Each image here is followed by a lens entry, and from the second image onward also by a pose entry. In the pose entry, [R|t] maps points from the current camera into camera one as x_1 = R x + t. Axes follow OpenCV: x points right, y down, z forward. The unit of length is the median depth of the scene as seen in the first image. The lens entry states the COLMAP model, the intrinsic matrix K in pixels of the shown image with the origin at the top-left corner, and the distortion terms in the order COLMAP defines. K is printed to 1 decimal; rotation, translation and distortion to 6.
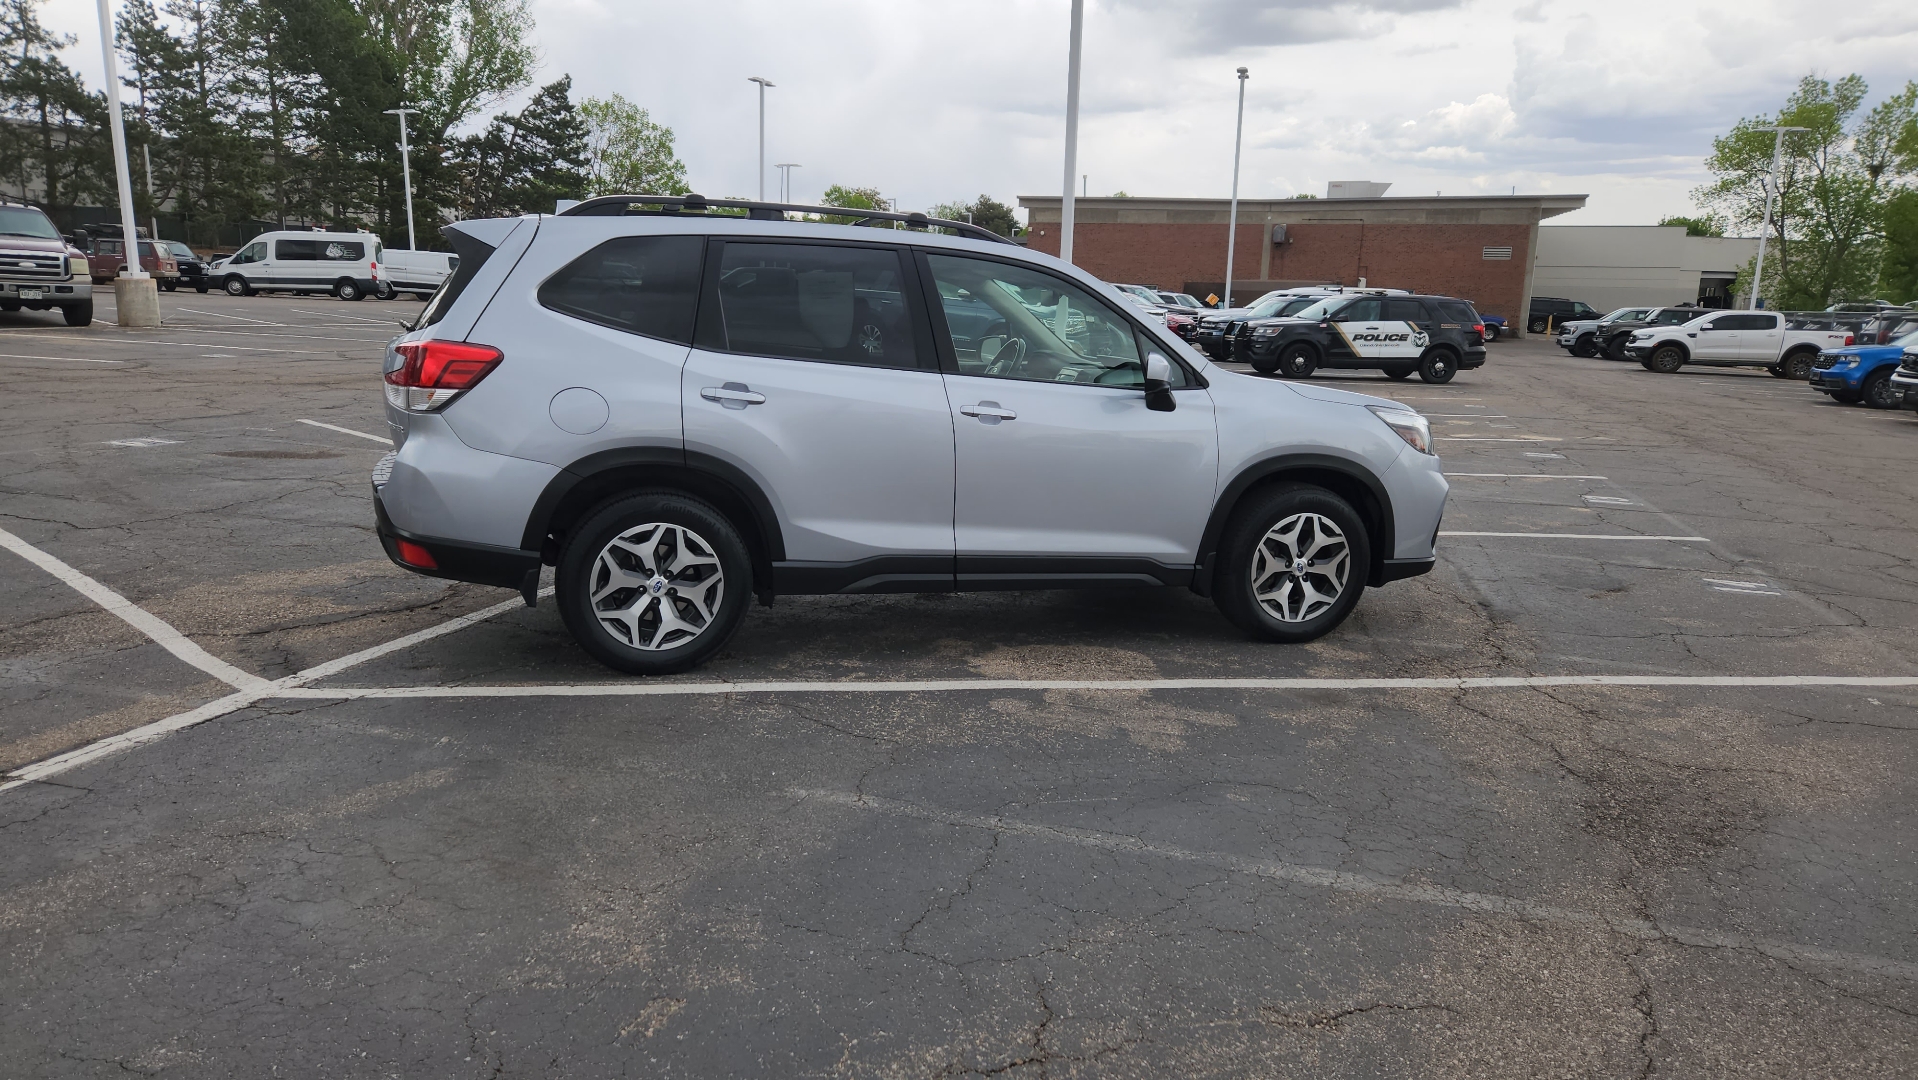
lens RADIAL K [[1281.0, 0, 939.1], [0, 1281.0, 535.7], [0, 0, 1]] dist [0.073293, -0.059849]
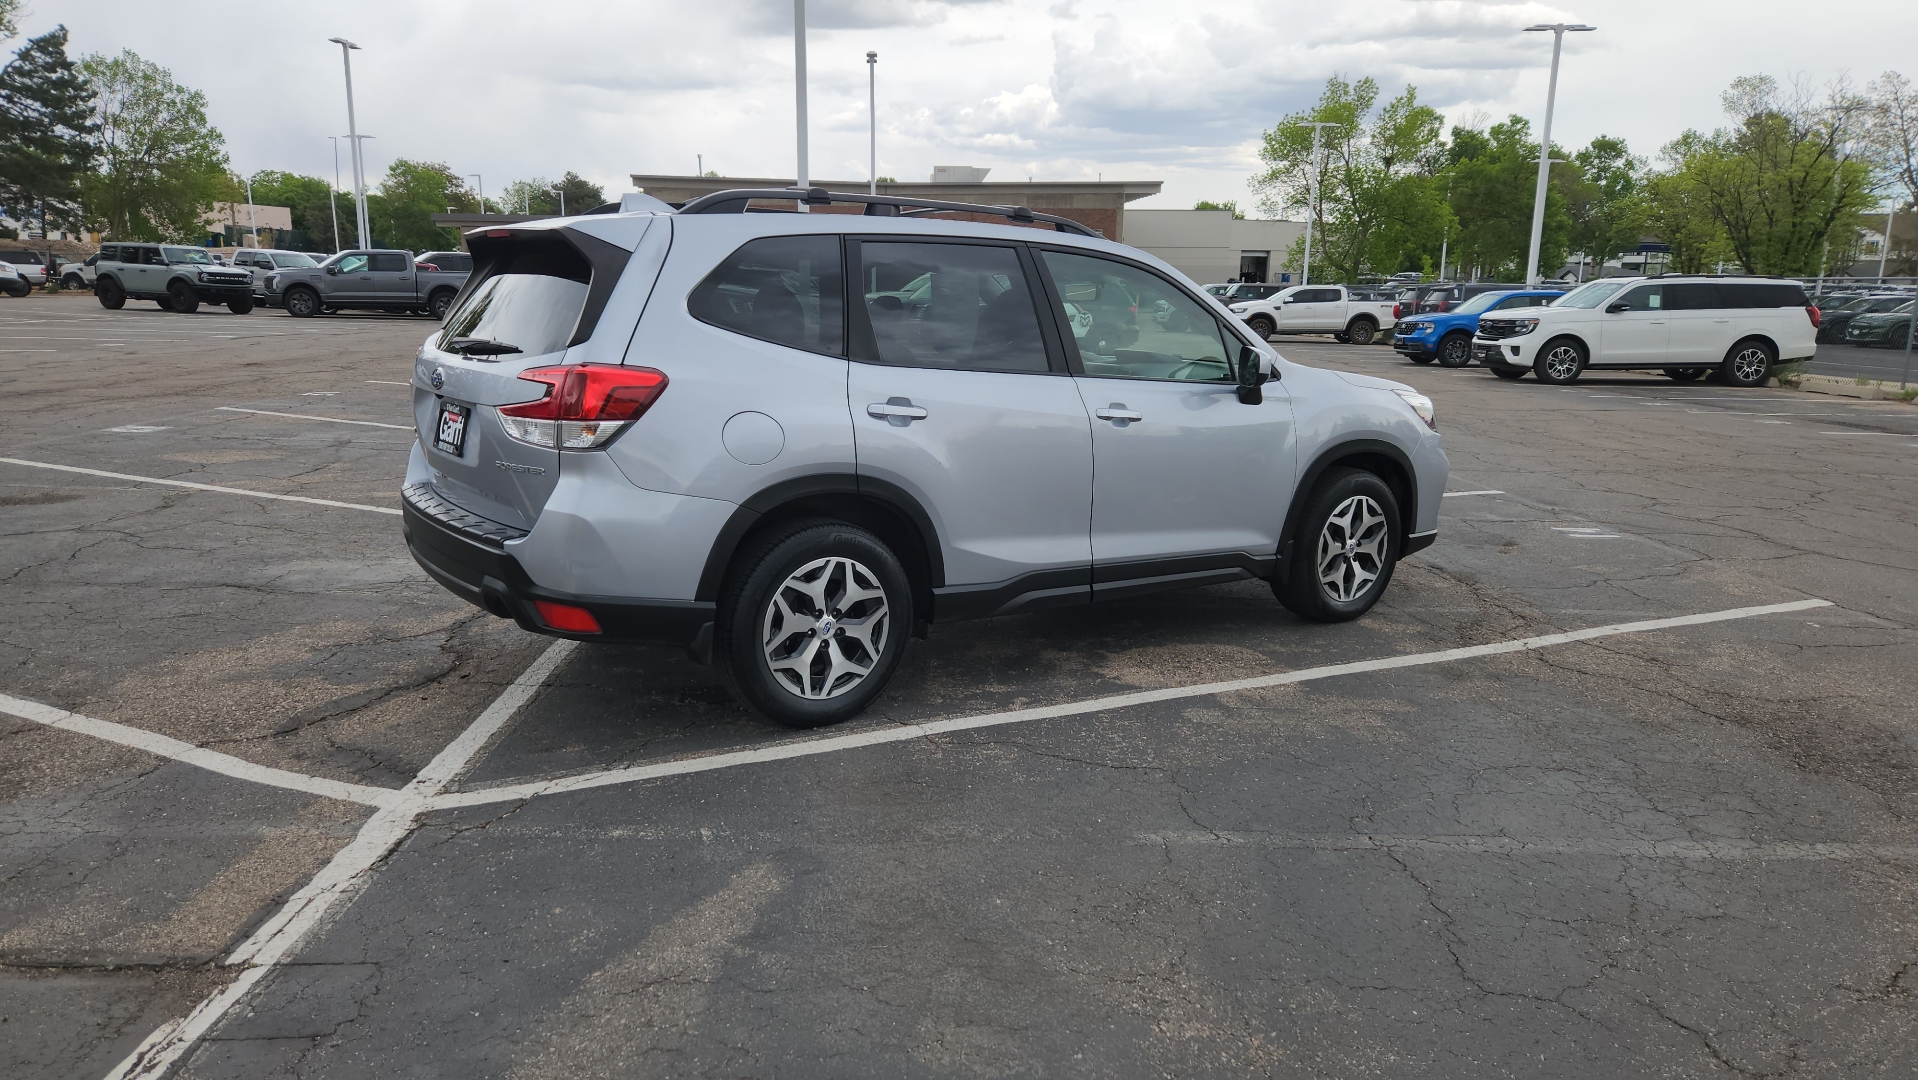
lens RADIAL K [[1281.0, 0, 933.8], [0, 1281.0, 544.6], [0, 0, 1]] dist [0.073293, -0.059849]
pose [[0.952790, -0.077400, 0.293600, -0.348629], [0.071257, 0.996958, 0.031579, -0.035585], [-0.295151, -0.009167, 0.955407, 0.104859]]
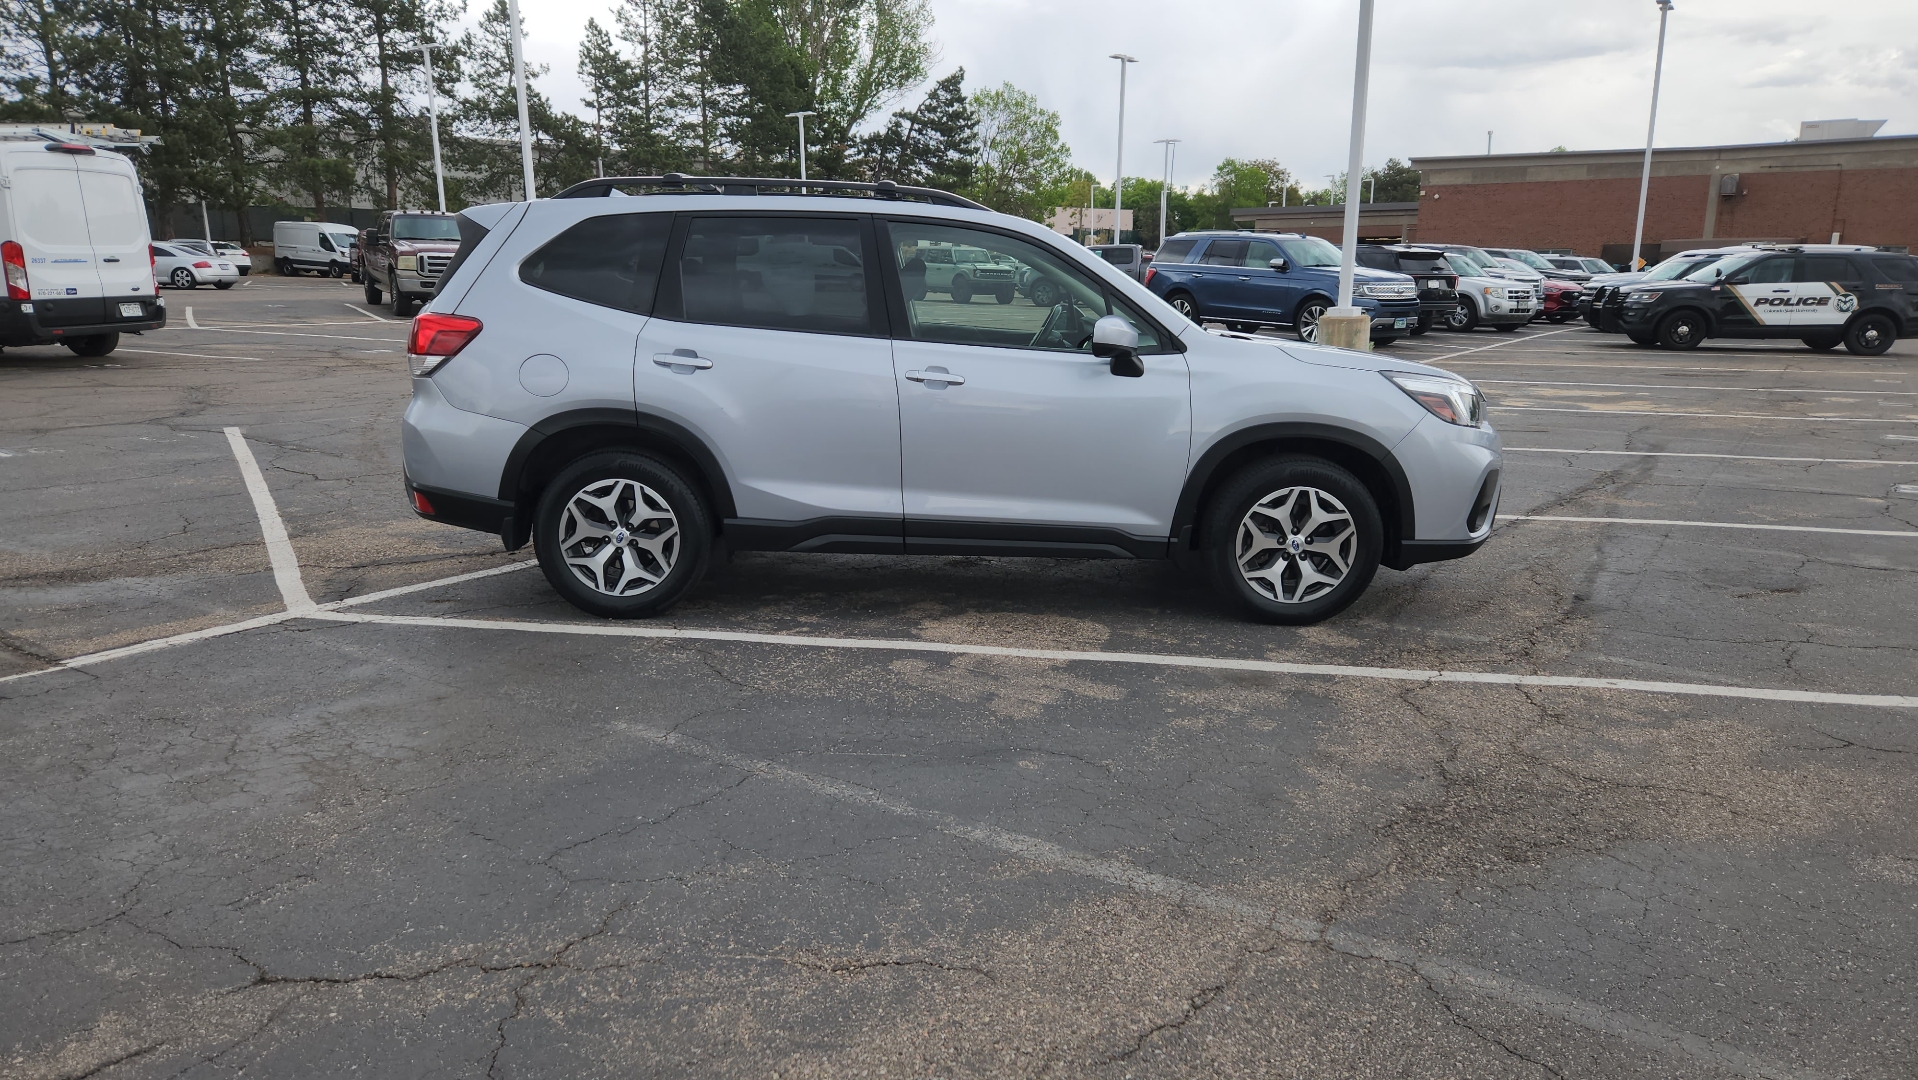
lens RADIAL K [[1281.0, 0, 941.3], [0, 1281.0, 541.9], [0, 0, 1]] dist [0.073293, -0.059849]
pose [[0.954649, 0.035605, -0.295598, 0.312337], [-0.029943, 0.999272, 0.023661, 0.008009], [0.296225, -0.013737, 0.955019, 0.032186]]
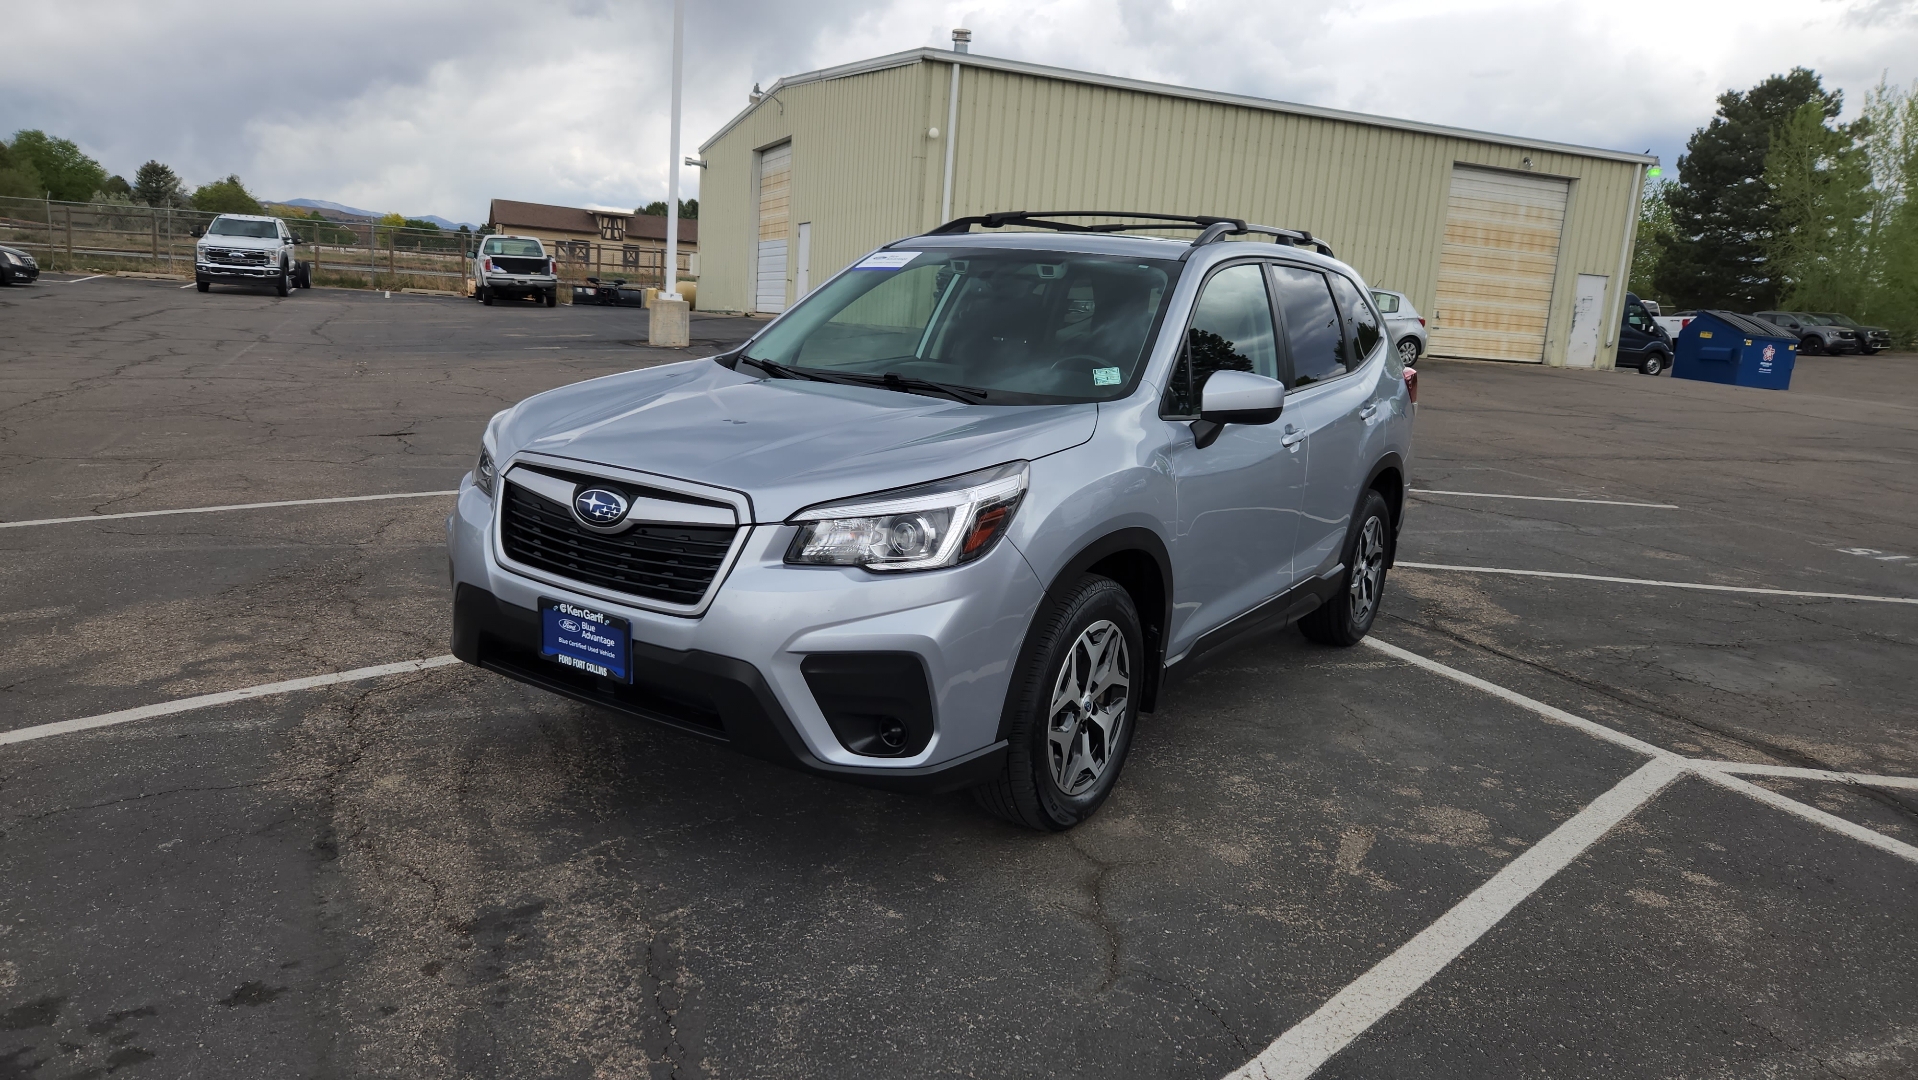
lens RADIAL K [[1279.4, 0, 921.3], [0, 1279.4, 539.1], [0, 0, 1]] dist [0.072756, -0.059099]
pose [[-0.777100, 0.029438, -0.628688, 0.642509], [-0.208008, 0.930760, 0.300695, -0.284769], [0.594010, 0.364443, -0.717171, 1.680541]]
